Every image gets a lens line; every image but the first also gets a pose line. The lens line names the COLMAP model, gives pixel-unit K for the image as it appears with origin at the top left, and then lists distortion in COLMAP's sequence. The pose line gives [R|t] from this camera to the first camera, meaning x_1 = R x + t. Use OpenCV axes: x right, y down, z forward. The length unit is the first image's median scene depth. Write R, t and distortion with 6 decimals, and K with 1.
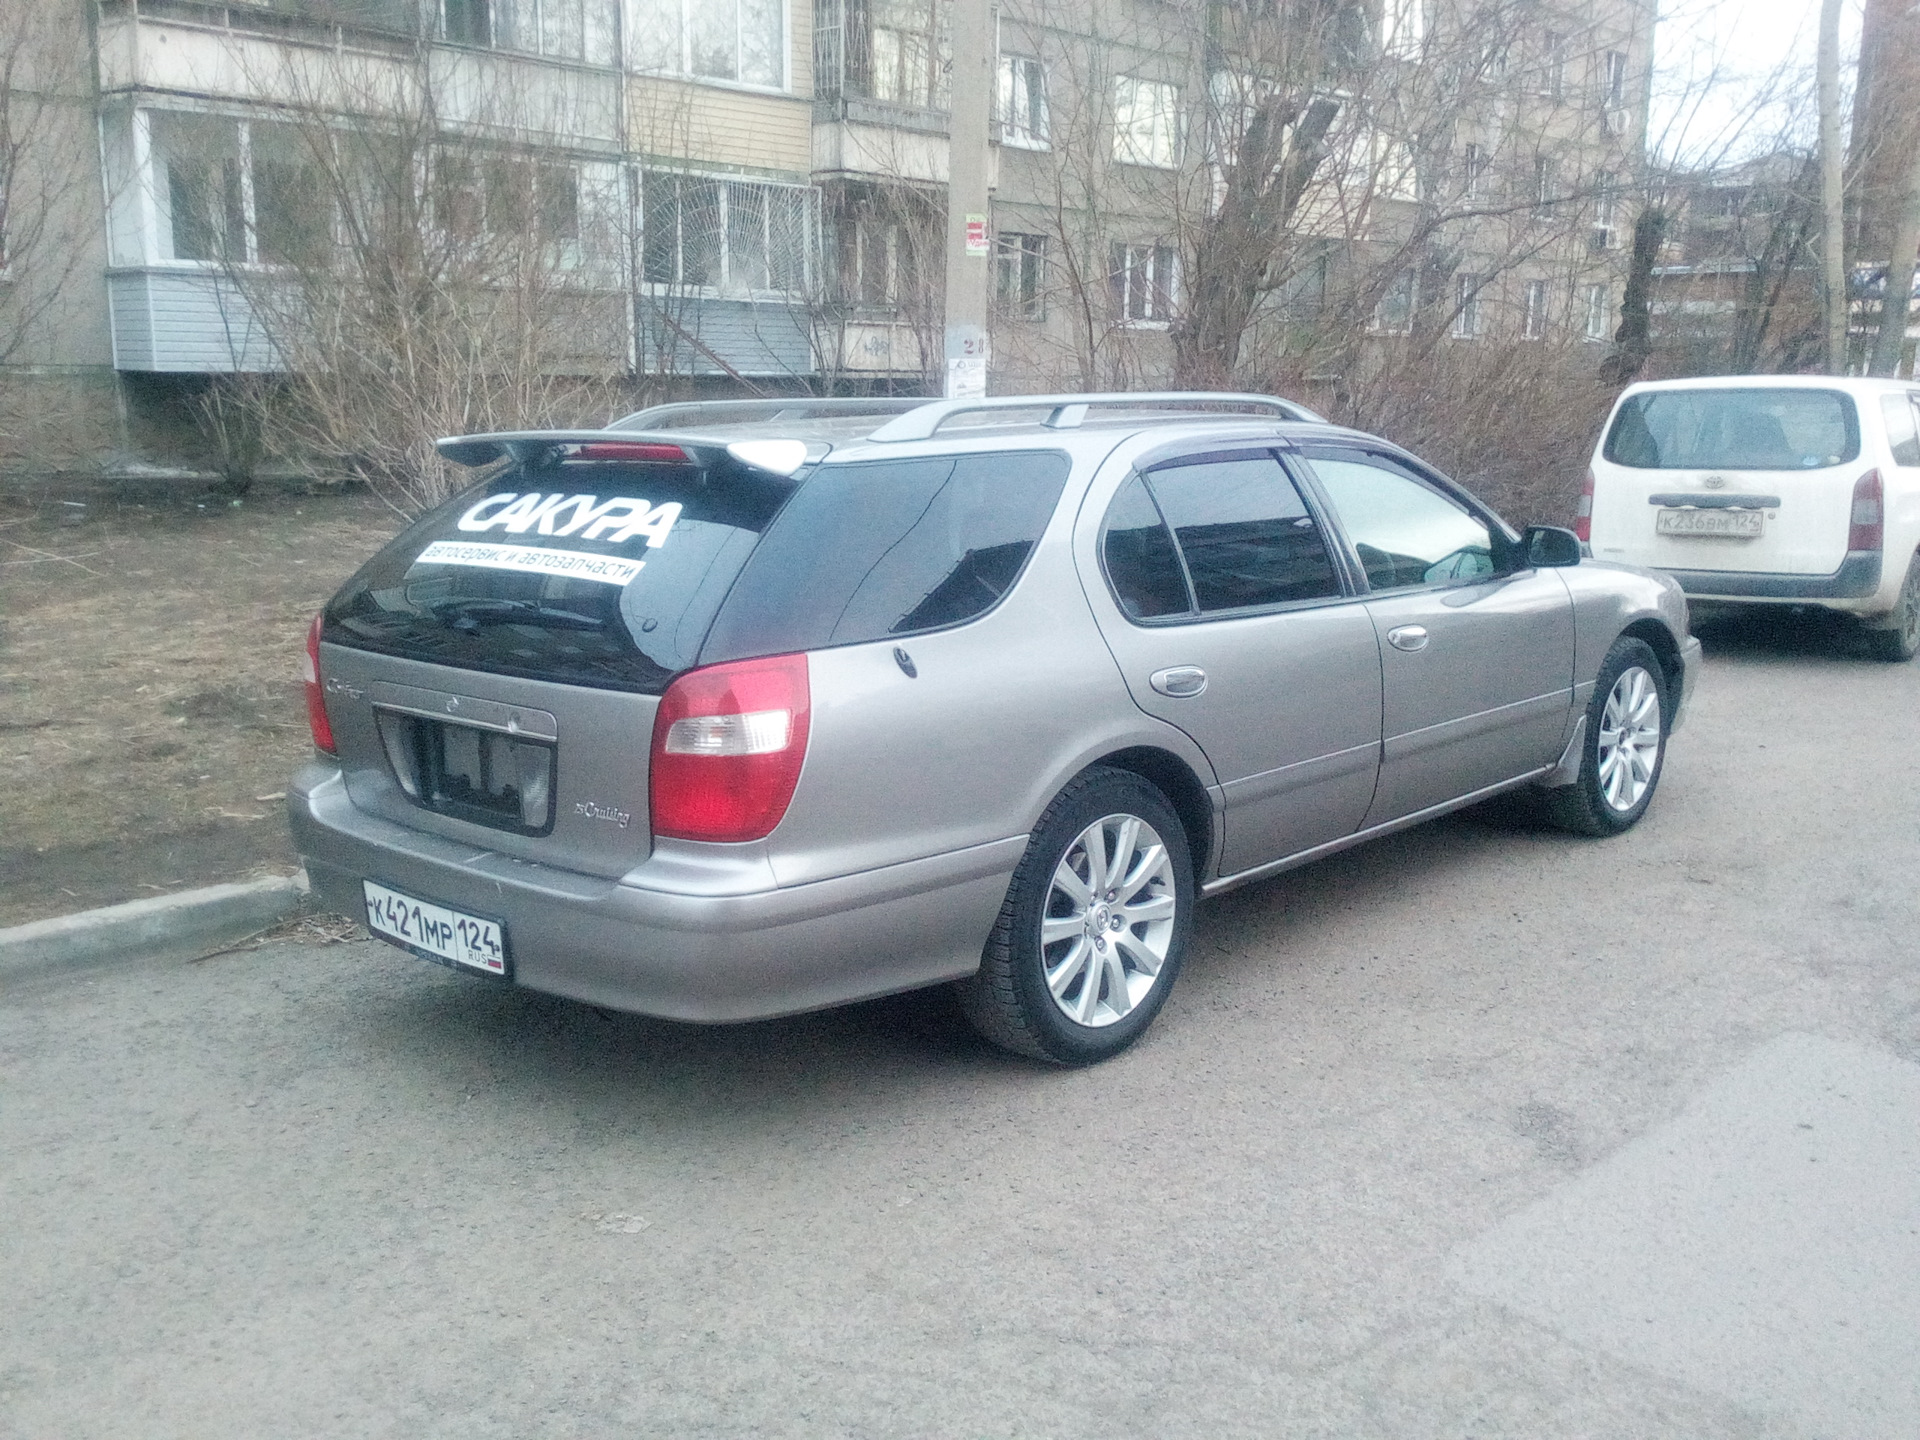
lens RADIAL K [[1732.3, 0, 995.2], [0, 1732.3, 727.2], [0, 0, 1]] dist [0.099909, -0.169501]
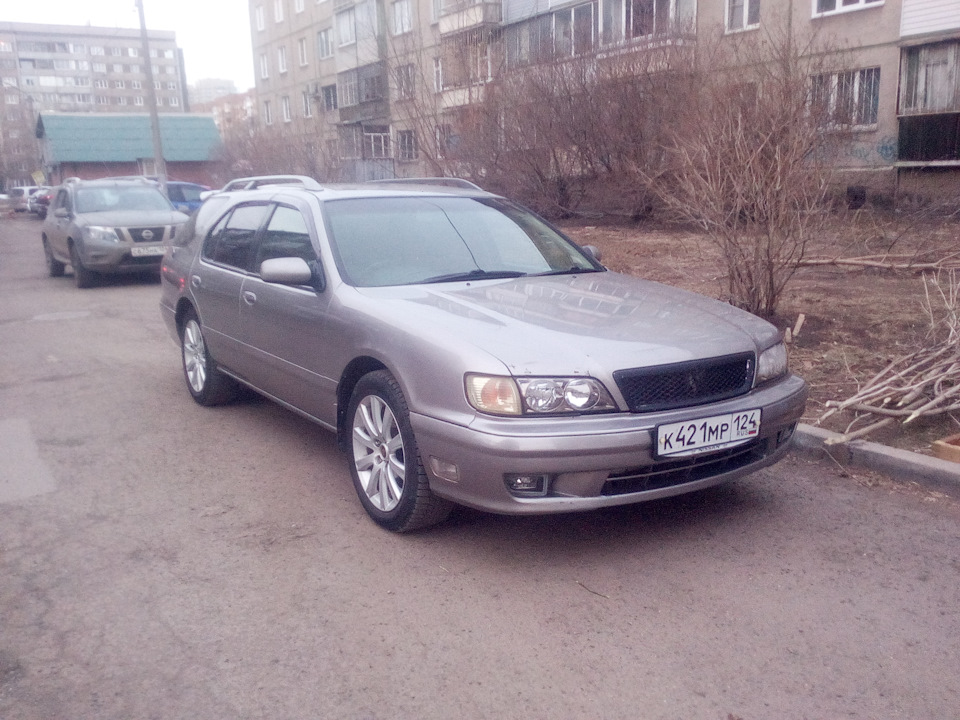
lens RADIAL K [[866.2, 0, 497.6], [0, 866.2, 363.6], [0, 0, 1]] dist [0.099909, -0.169501]
pose [[-0.242334, 0.184870, -0.952417, 1.262230], [-0.168515, 0.958736, 0.228973, -0.284120], [0.955446, 0.215985, -0.201181, 1.651885]]
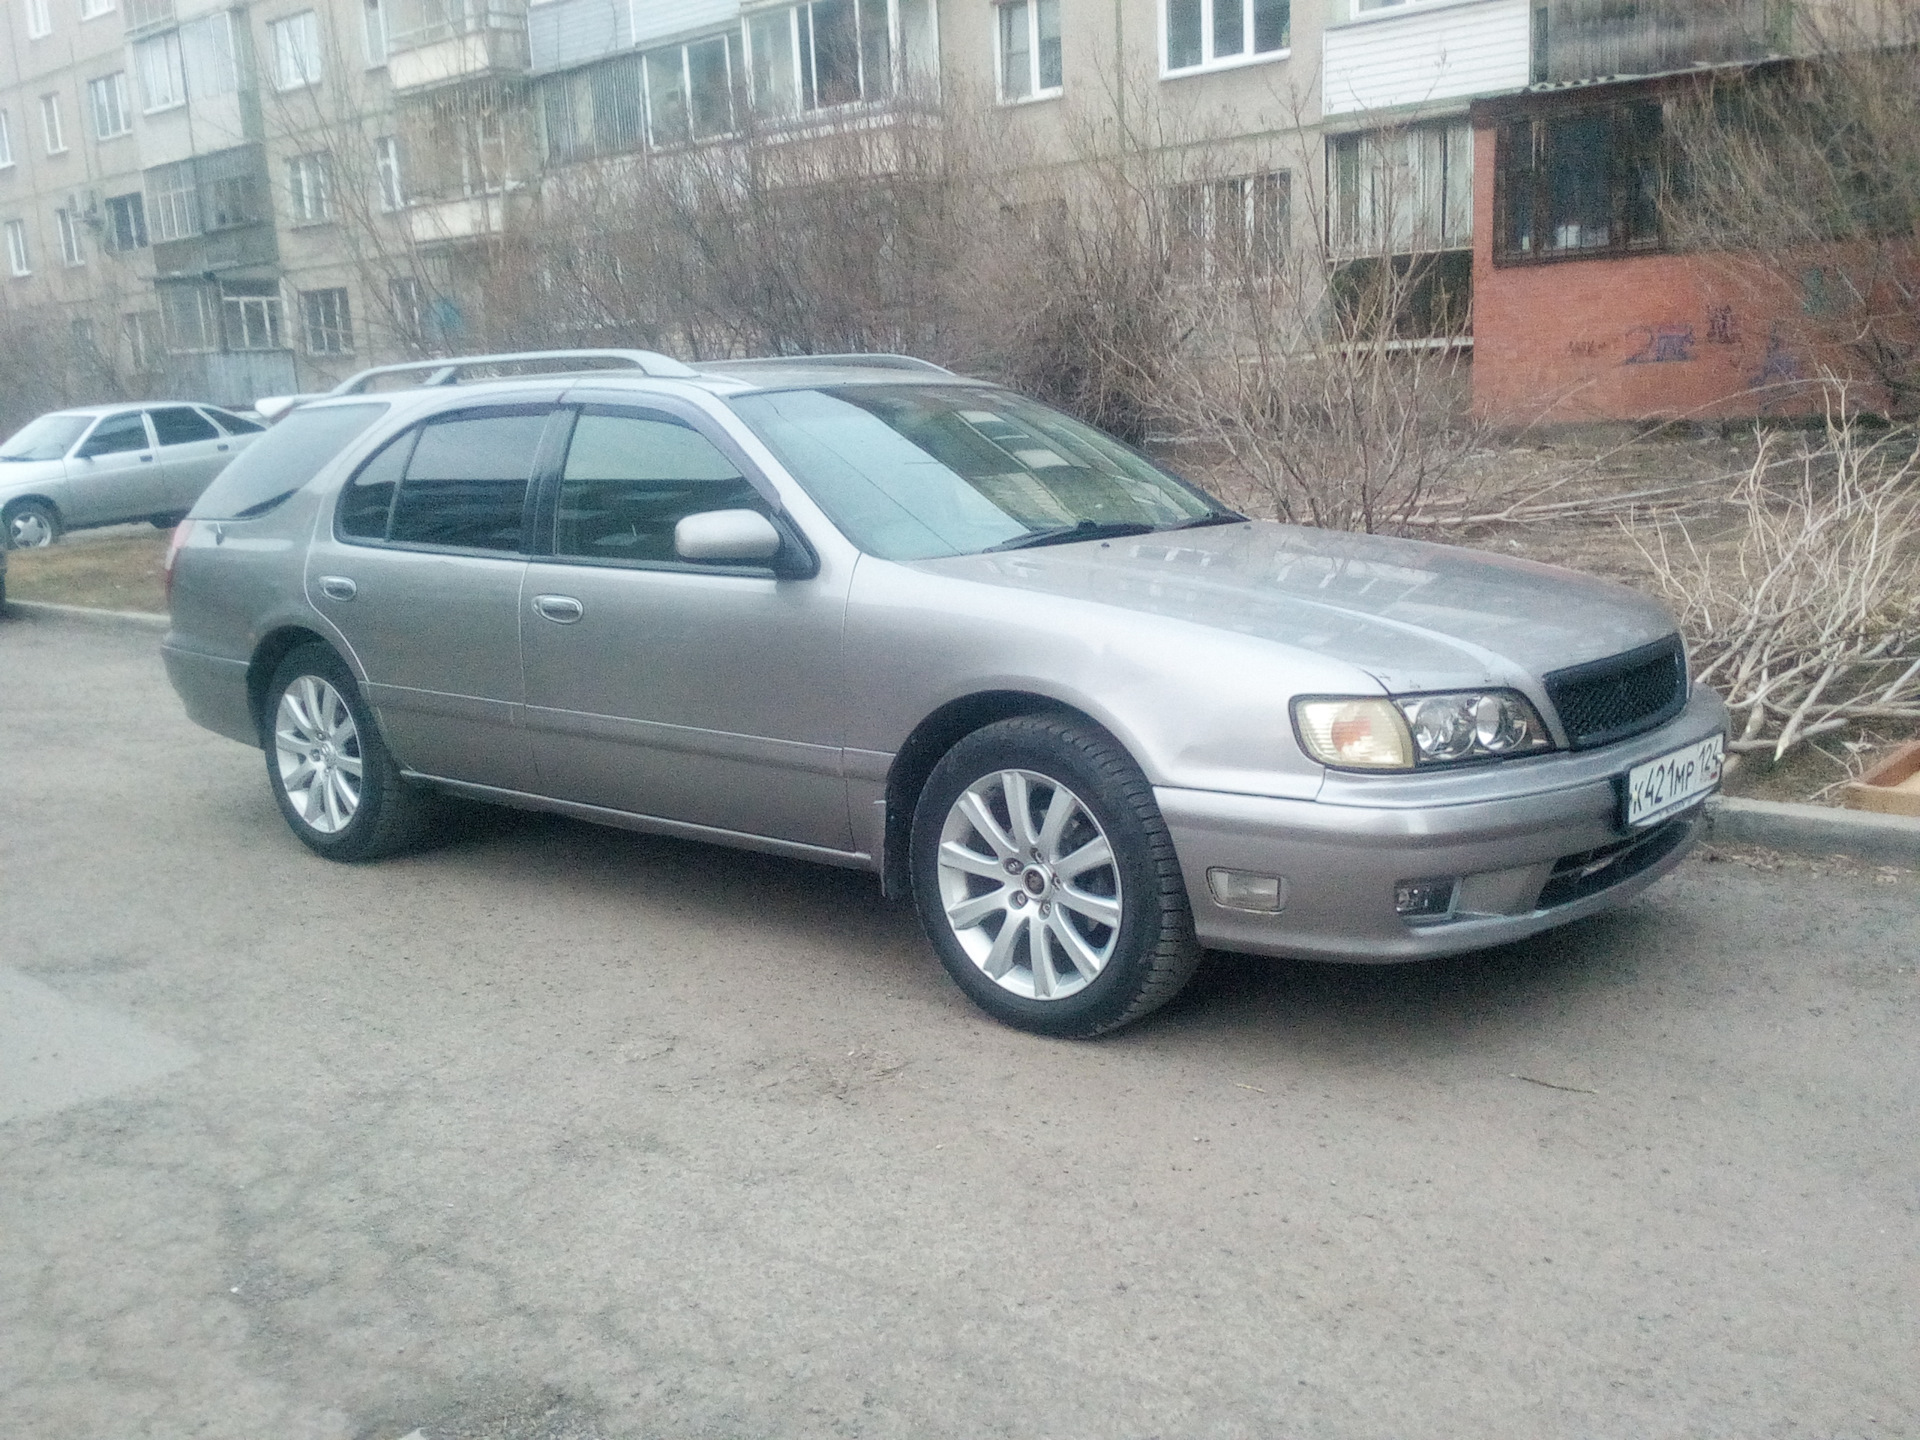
lens RADIAL K [[1732.3, 0, 995.2], [0, 1732.3, 727.2], [0, 0, 1]] dist [0.099909, -0.169501]
pose [[0.040842, 0.174626, -0.983787, 1.313870], [-0.148940, 0.974672, 0.166825, -0.199972], [0.988002, 0.139712, 0.065817, 1.309520]]
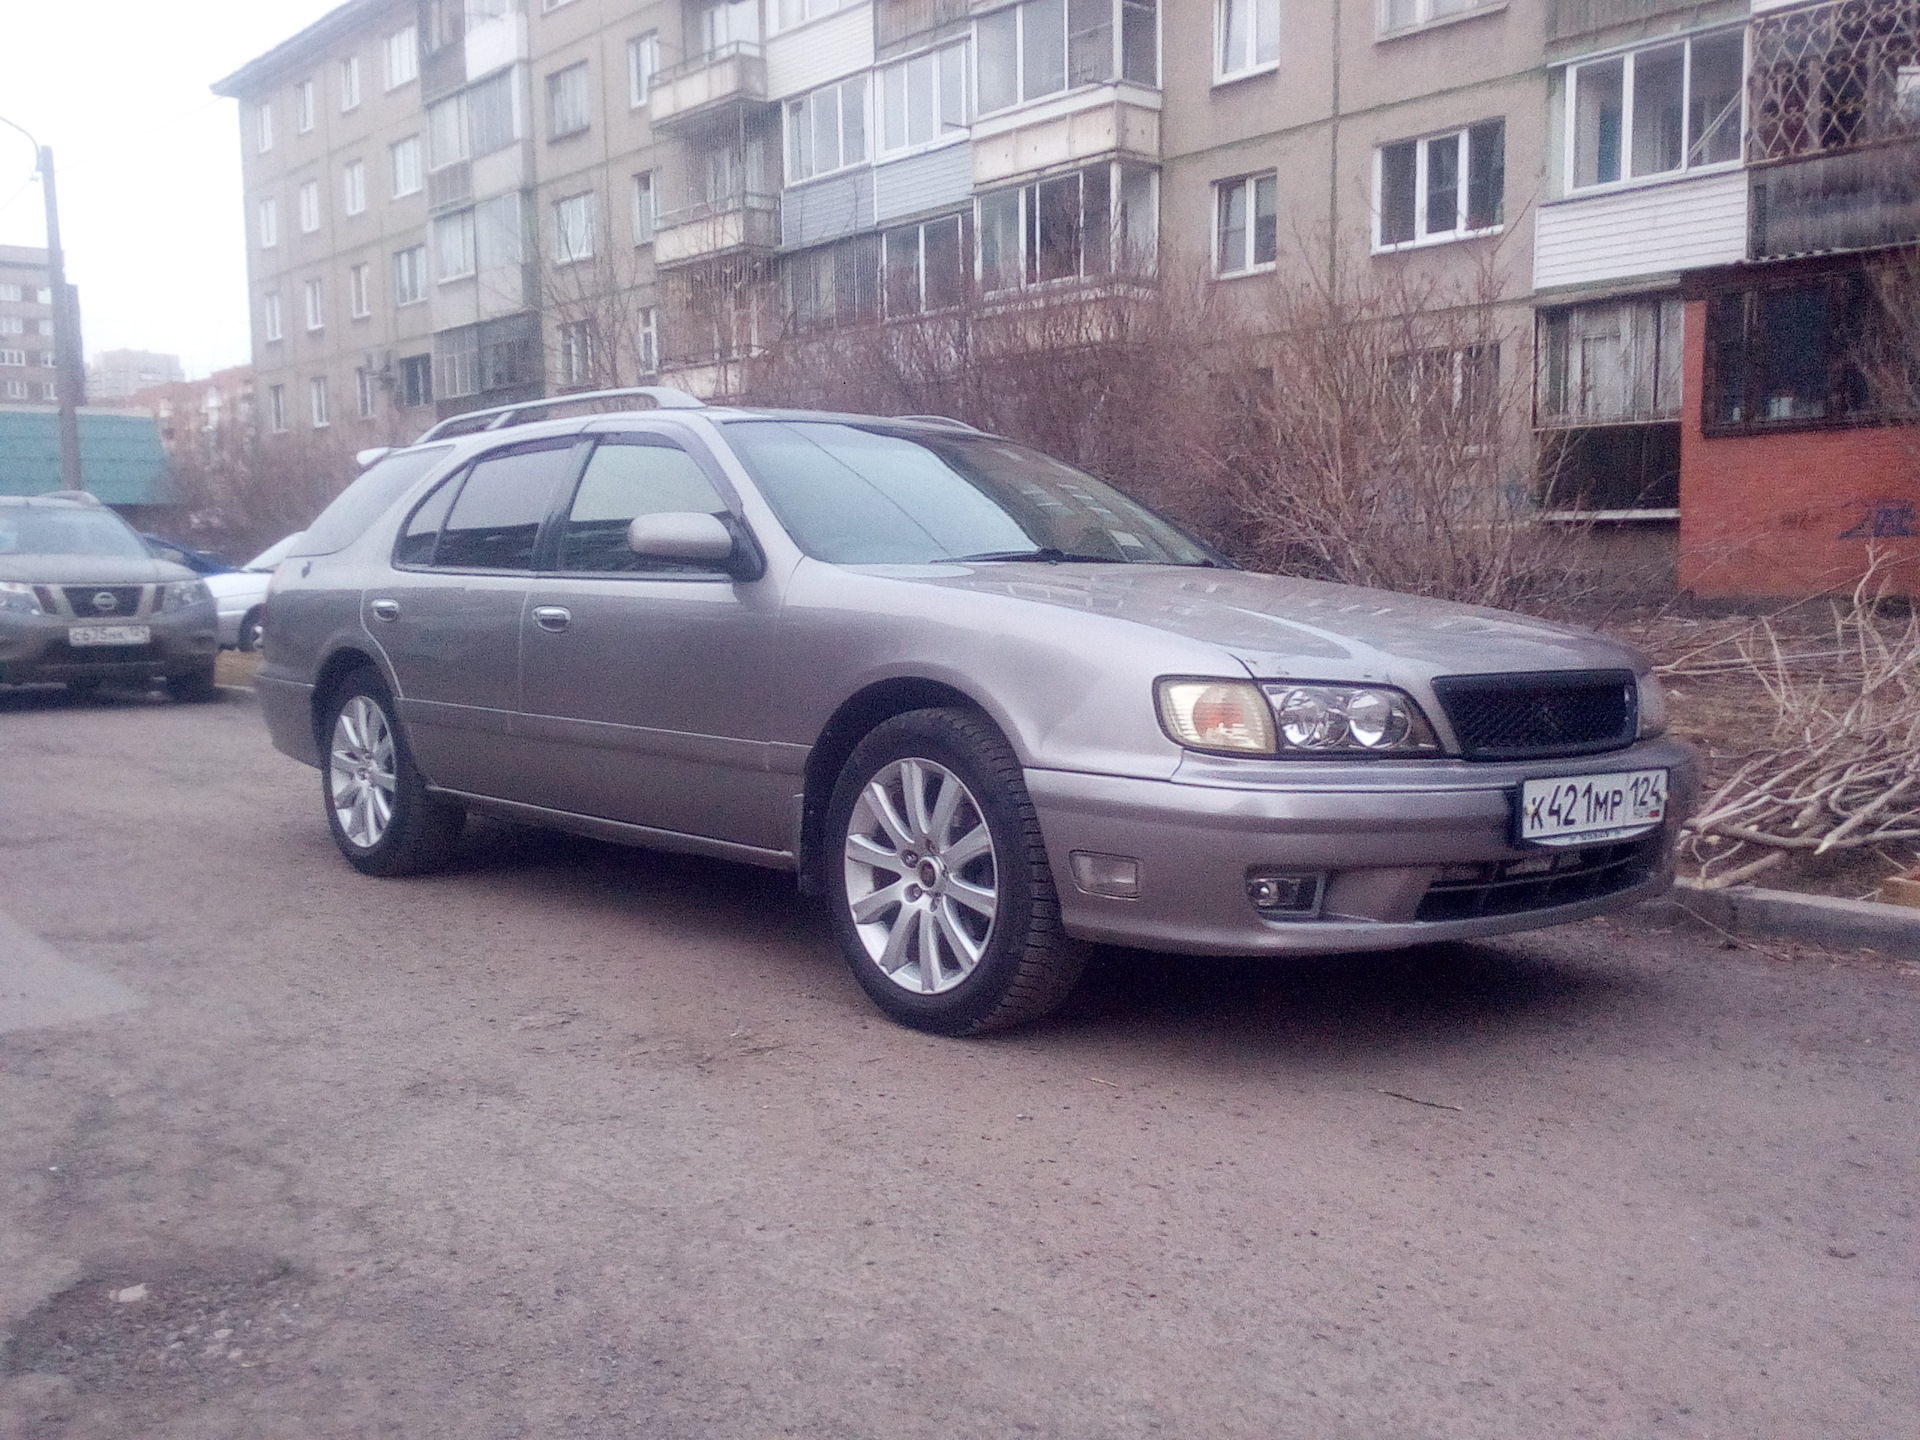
lens RADIAL K [[1732.3, 0, 995.2], [0, 1732.3, 727.2], [0, 0, 1]] dist [0.099909, -0.169501]
pose [[-0.095038, 0.073173, -0.992781, 1.321163], [-0.187283, 0.978172, 0.090025, -0.139861], [0.977698, 0.194487, -0.079259, 1.478183]]
